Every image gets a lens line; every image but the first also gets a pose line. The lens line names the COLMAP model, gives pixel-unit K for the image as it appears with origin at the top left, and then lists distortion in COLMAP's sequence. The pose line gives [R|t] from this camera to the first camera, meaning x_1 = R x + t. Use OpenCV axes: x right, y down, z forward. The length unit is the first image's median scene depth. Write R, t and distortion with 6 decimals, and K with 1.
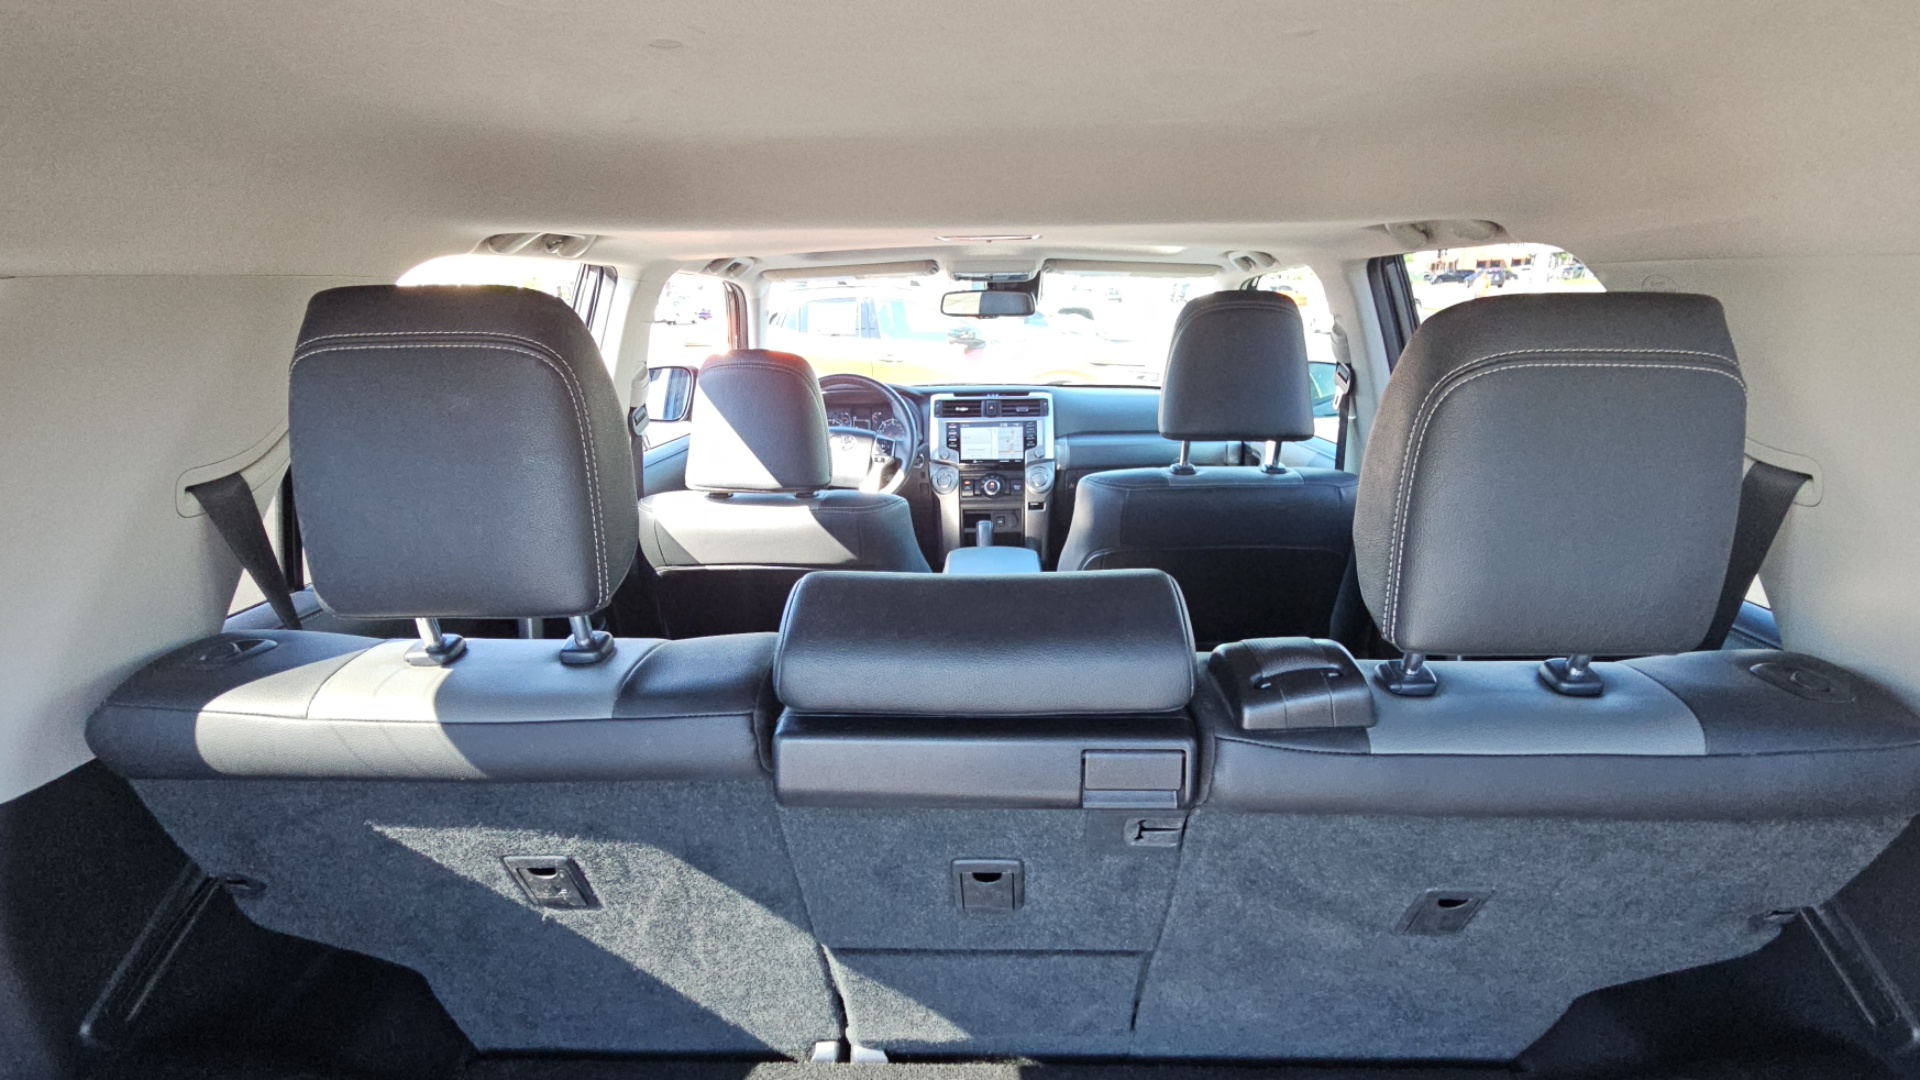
lens RADIAL K [[861.7, 0, 954.4], [0, 861.7, 528.5], [0, 0, 1]] dist [0.009243, -0.007775]
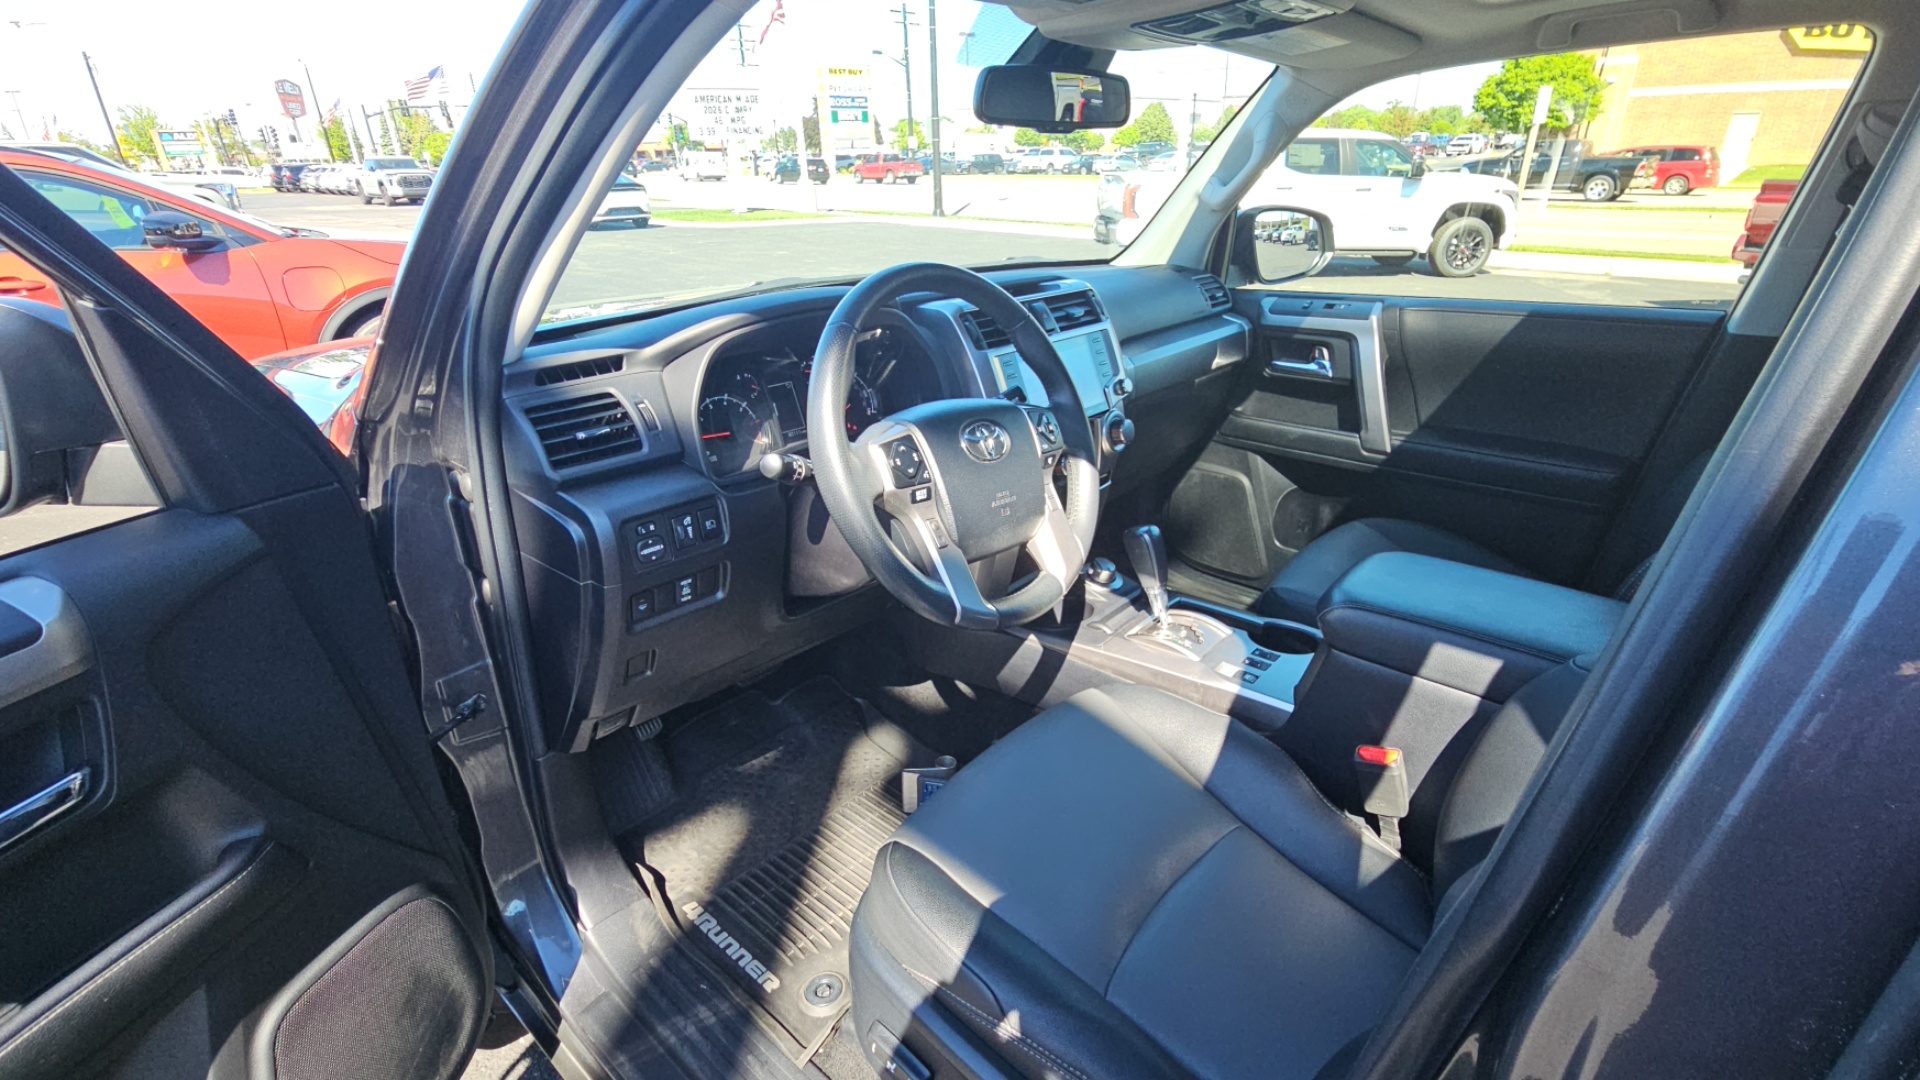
lens RADIAL K [[861.7, 0, 977.9], [0, 861.7, 541.7], [0, 0, 1]] dist [0.009243, -0.007775]
pose [[0.624525, -0.300573, 0.720850, -0.399059], [0.208035, 0.953653, 0.217408, -0.131567], [-0.752788, 0.014185, 0.658110, 0.687367]]
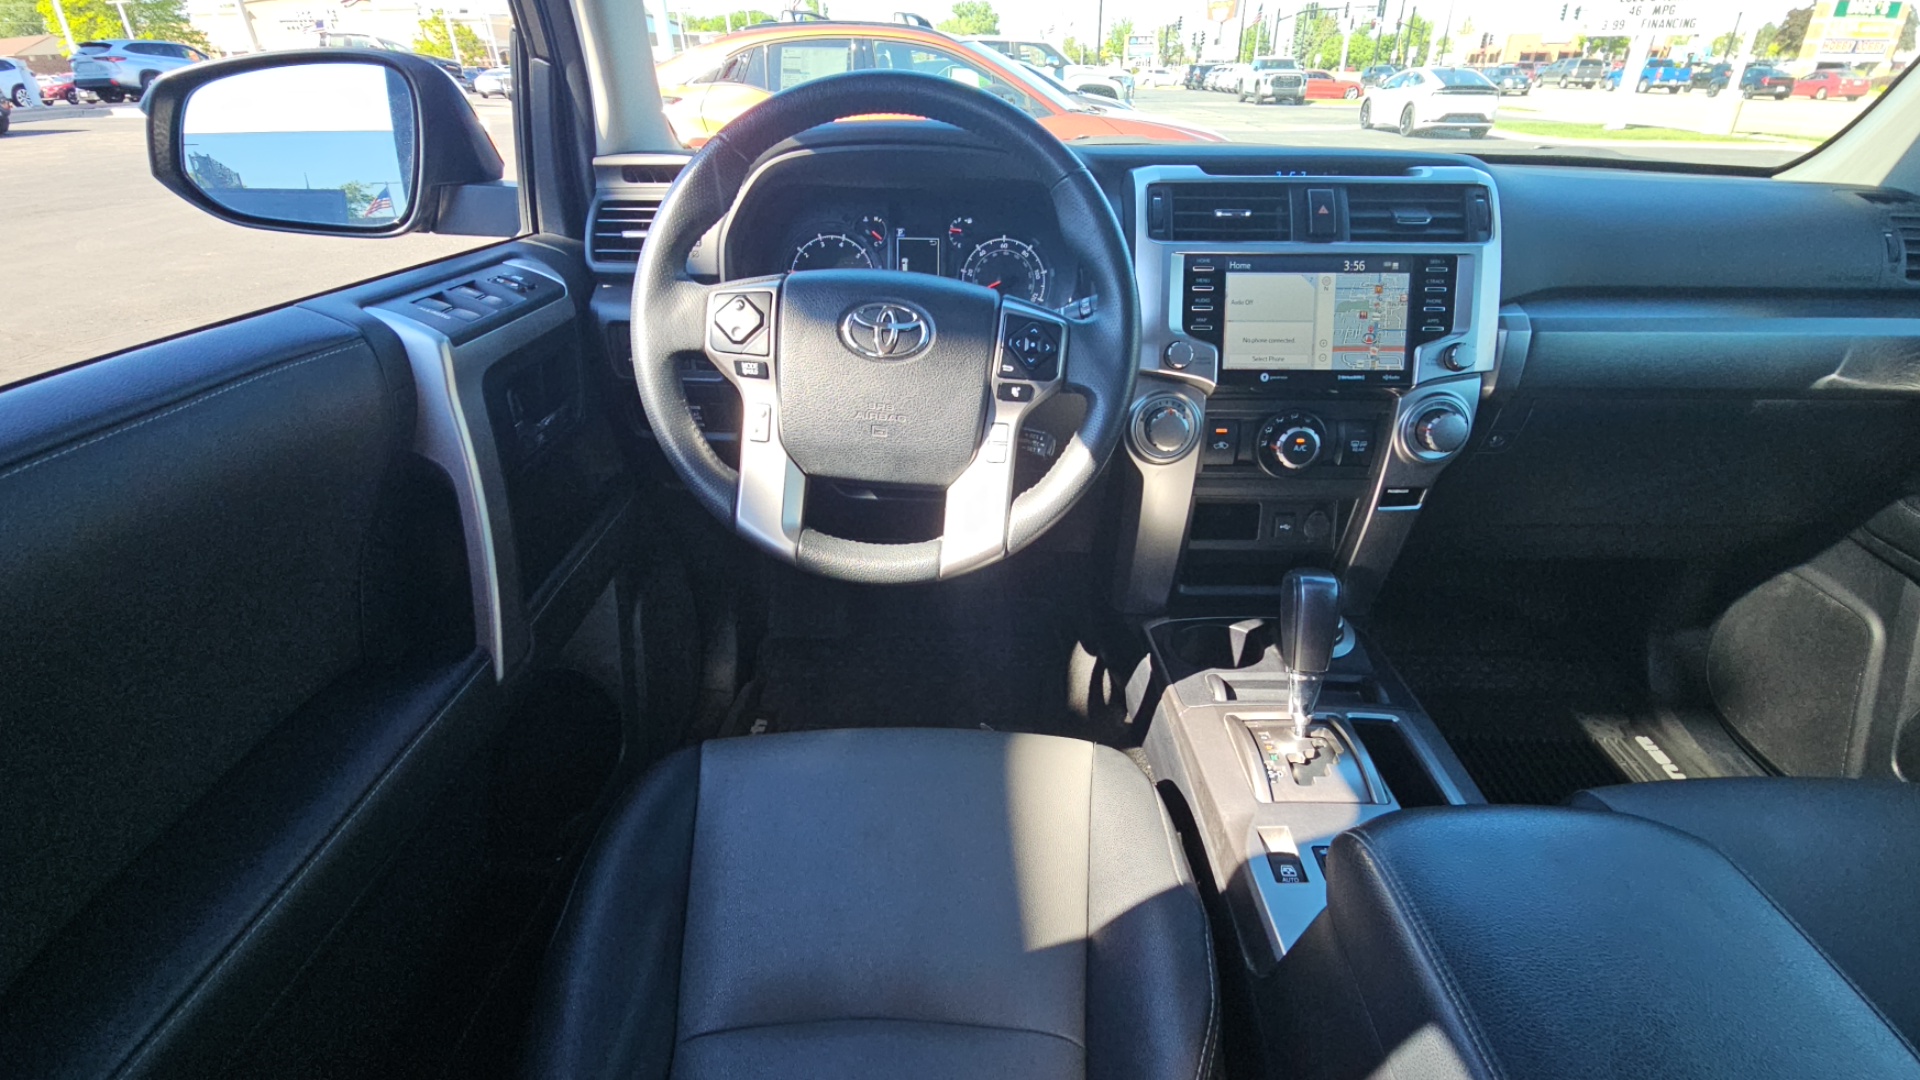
lens RADIAL K [[861.7, 0, 980.0], [0, 861.7, 543.8], [0, 0, 1]] dist [0.009243, -0.007775]
pose [[0.999073, 0.006250, 0.042592, -0.102301], [-0.015738, 0.973945, 0.226240, -0.087990], [-0.040068, -0.226700, 0.973140, 0.649958]]
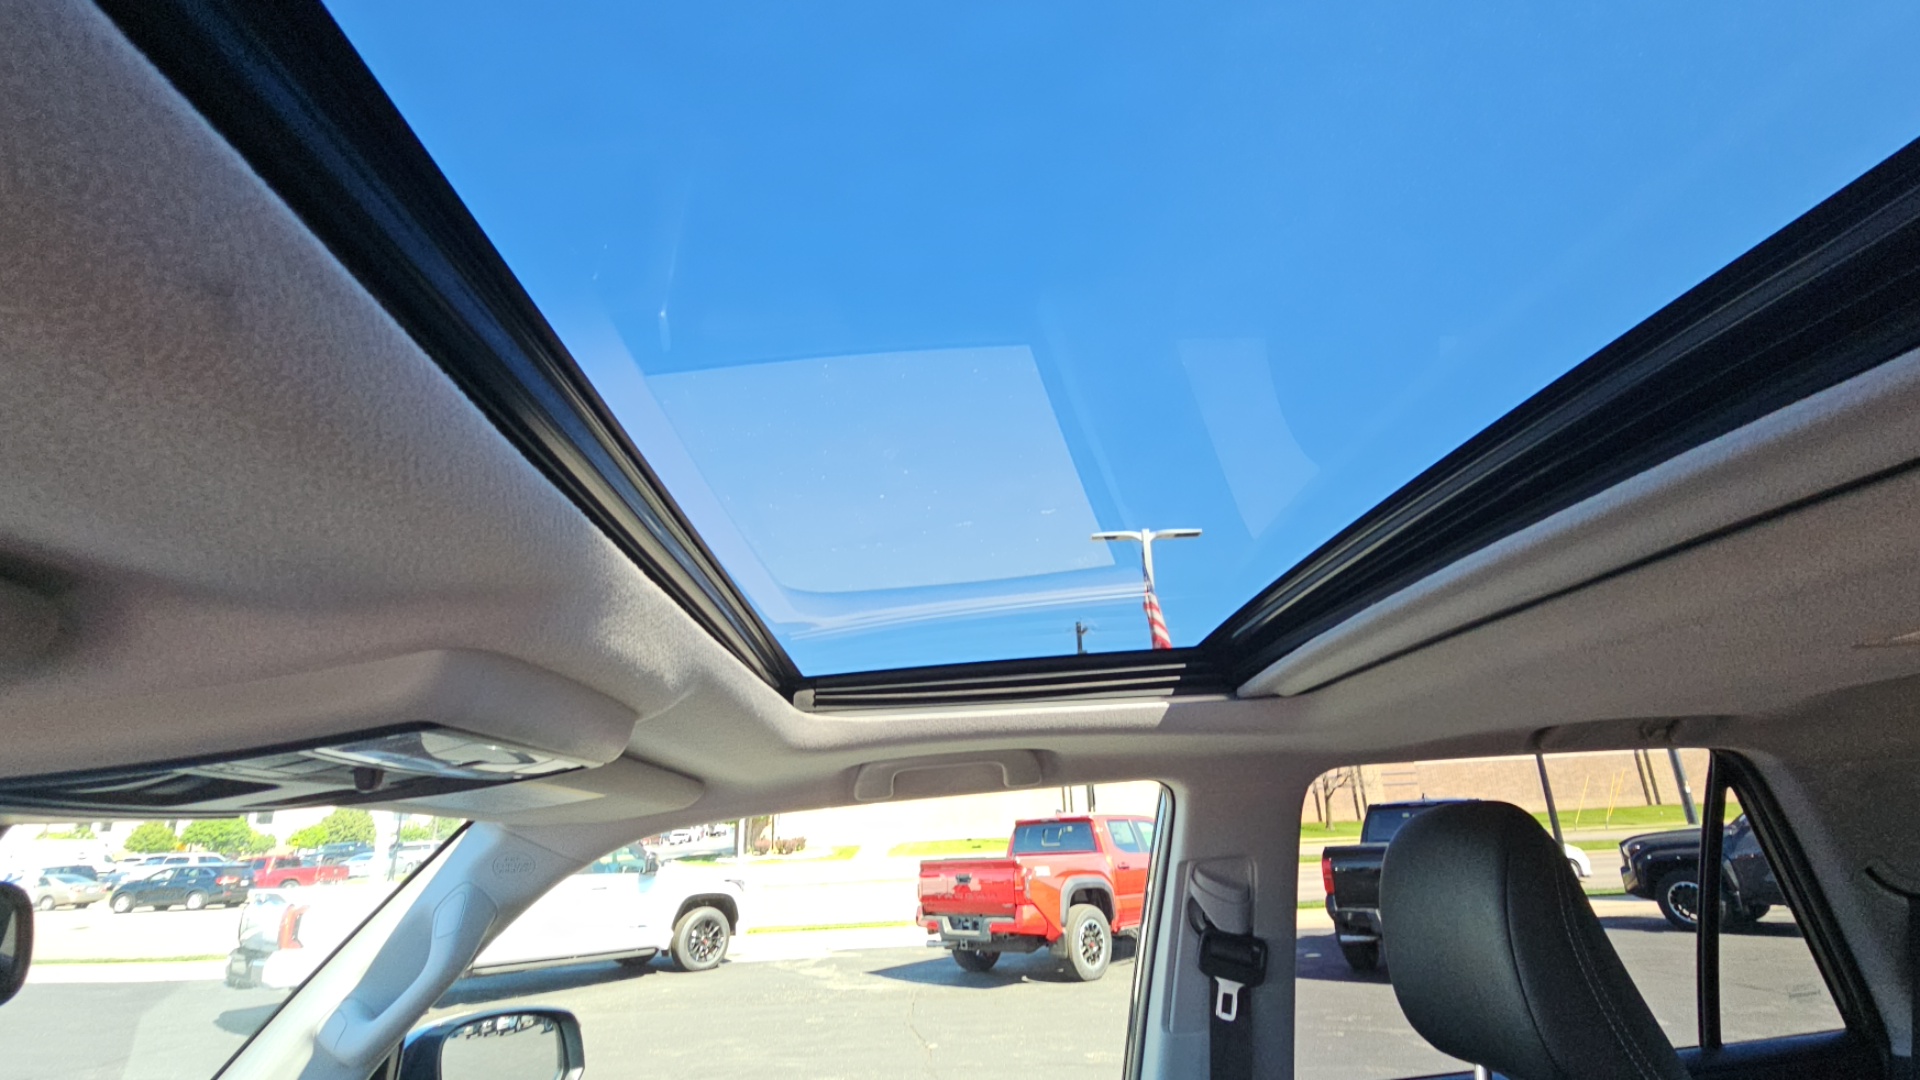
lens RADIAL K [[861.7, 0, 982.6], [0, 861.7, 548.0], [0, 0, 1]] dist [0.009243, -0.007775]
pose [[-0.114952, 0.332204, 0.936177, -0.135768], [0.318102, 0.905108, -0.282119, -0.205531], [-0.941062, 0.265369, -0.209719, 0.767411]]
